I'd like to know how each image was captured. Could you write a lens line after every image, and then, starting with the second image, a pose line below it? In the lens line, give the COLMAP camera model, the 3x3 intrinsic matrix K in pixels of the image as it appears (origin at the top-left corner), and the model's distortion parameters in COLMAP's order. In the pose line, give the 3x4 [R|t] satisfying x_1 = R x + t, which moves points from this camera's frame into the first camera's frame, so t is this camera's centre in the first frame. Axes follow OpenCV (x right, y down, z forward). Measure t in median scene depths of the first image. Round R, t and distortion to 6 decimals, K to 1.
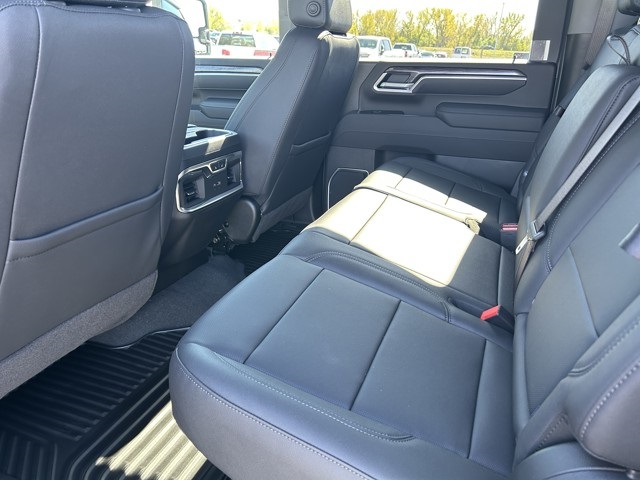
lens RADIAL K [[480.1, 0, 318.3], [0, 480.1, 240.0], [0, 0, 1]] dist [0.046563, -0.065941]
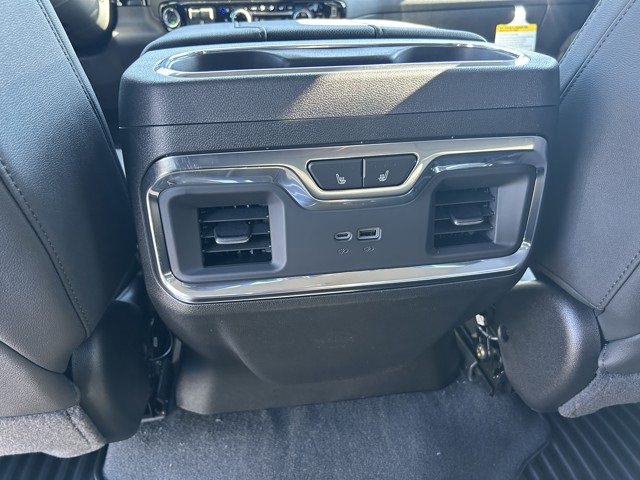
lens RADIAL K [[480.1, 0, 319.2], [0, 480.1, 237.6], [0, 0, 1]] dist [0.046563, -0.065941]
pose [[0.481393, 0.366614, -0.796150, 0.002598], [-0.278582, 0.925220, 0.257604, -0.184431], [0.831055, 0.097785, 0.547527, 0.842380]]
